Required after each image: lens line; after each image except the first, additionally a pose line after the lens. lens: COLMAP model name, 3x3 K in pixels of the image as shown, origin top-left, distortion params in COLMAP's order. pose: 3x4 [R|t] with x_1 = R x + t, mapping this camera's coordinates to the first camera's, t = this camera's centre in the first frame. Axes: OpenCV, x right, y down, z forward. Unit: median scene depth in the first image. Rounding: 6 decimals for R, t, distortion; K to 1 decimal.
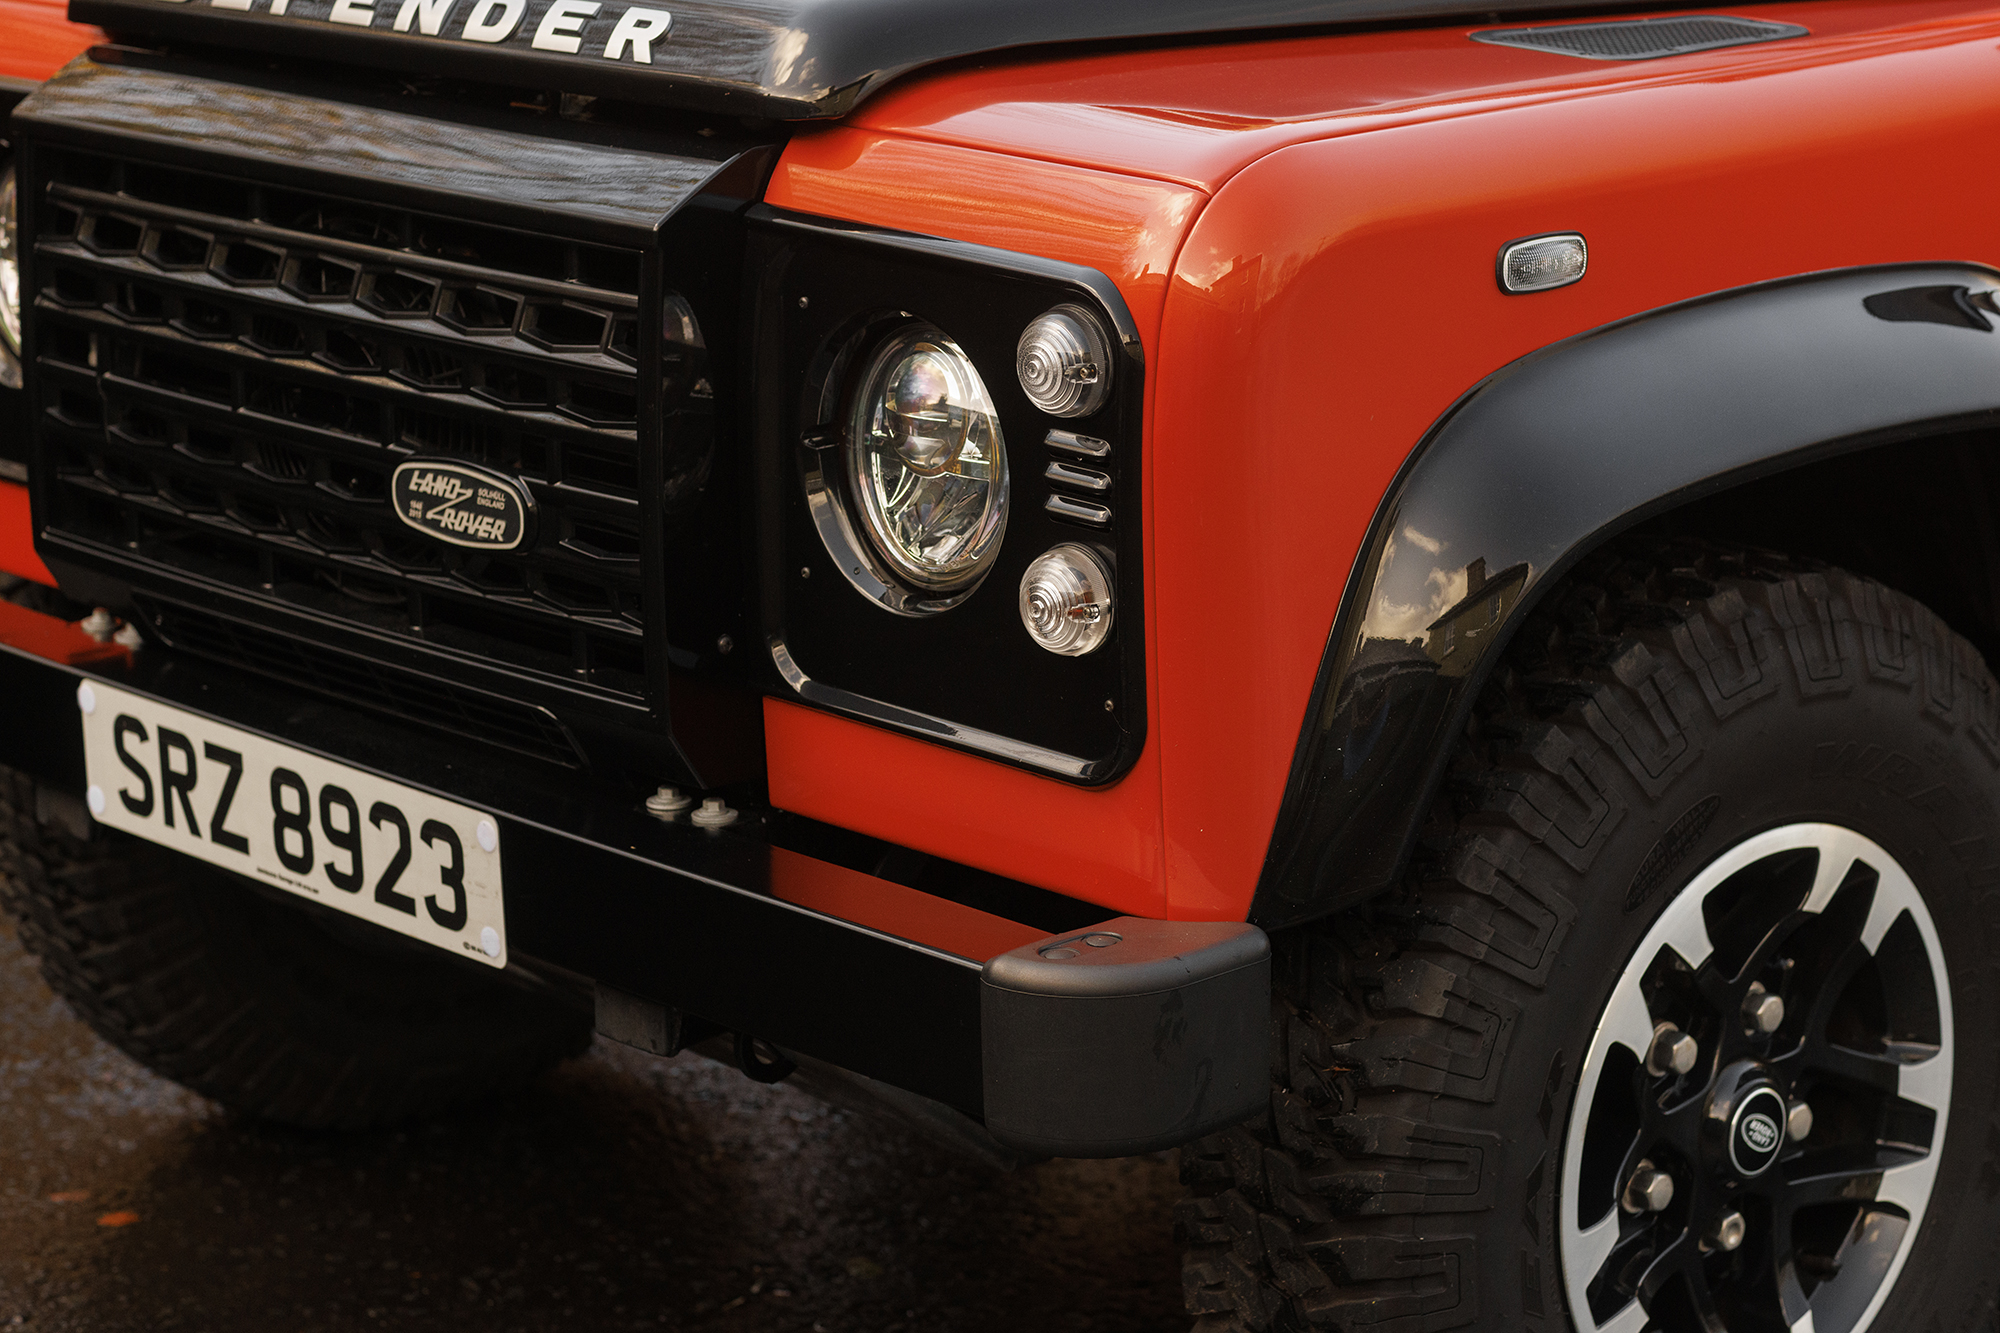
lens RADIAL K [[5030.4, 0, 1000.0], [0, 5030.4, 666.5], [0, 0, 1]] dist [-0.035568, -0.268701]
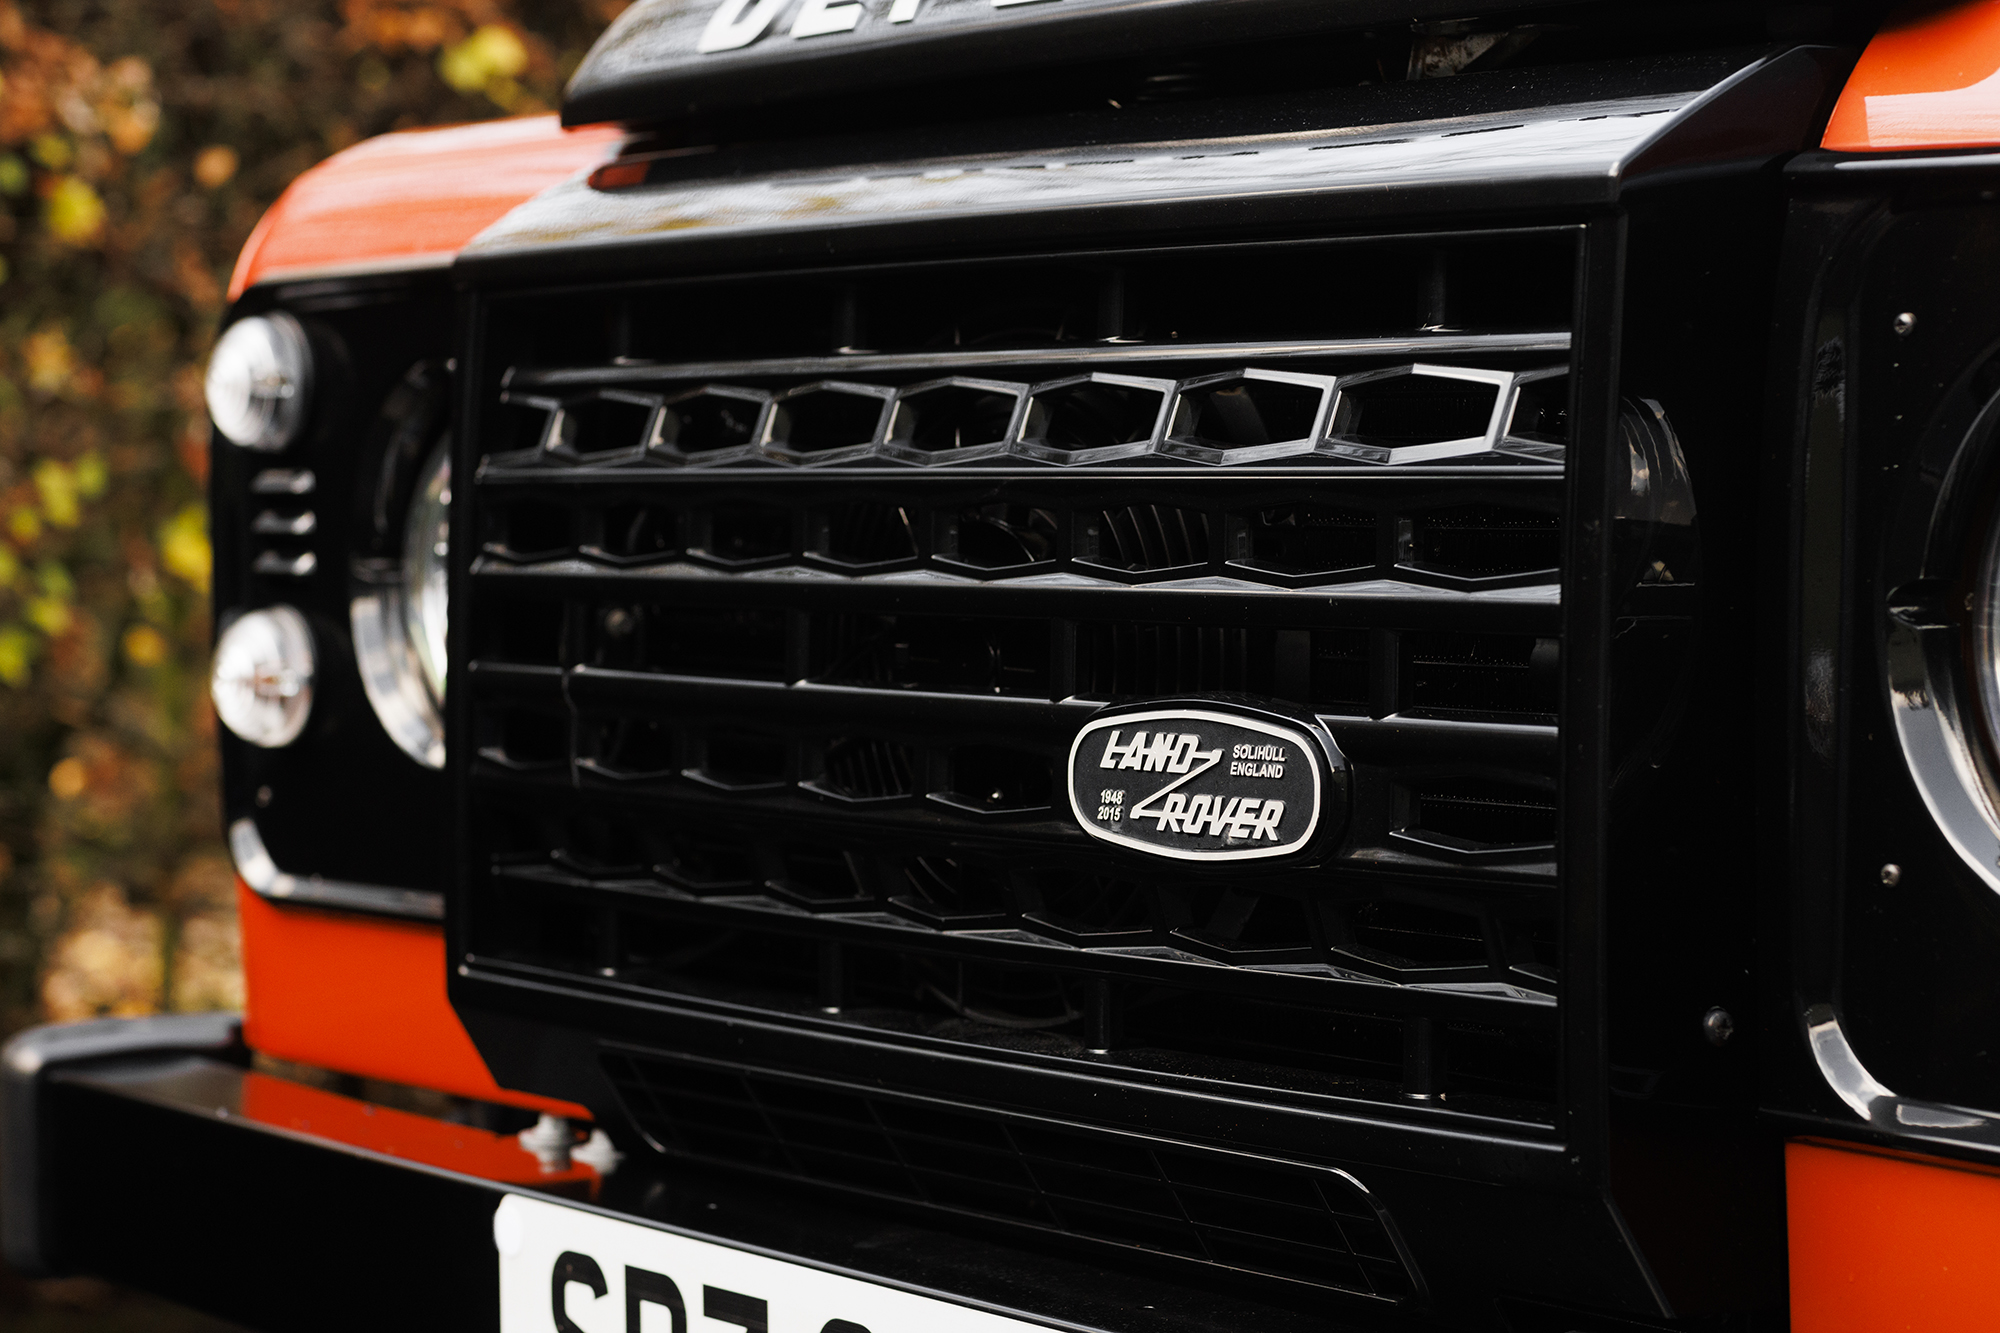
lens RADIAL K [[5030.4, 0, 1000.0], [0, 5030.4, 666.5], [0, 0, 1]] dist [-0.035568, -0.268701]
pose [[0.991766, 0.021207, -0.126295, -0.061029], [-0.047868, 0.976098, -0.211993, 0.068210], [0.118780, 0.216293, 0.969076, 0.480822]]
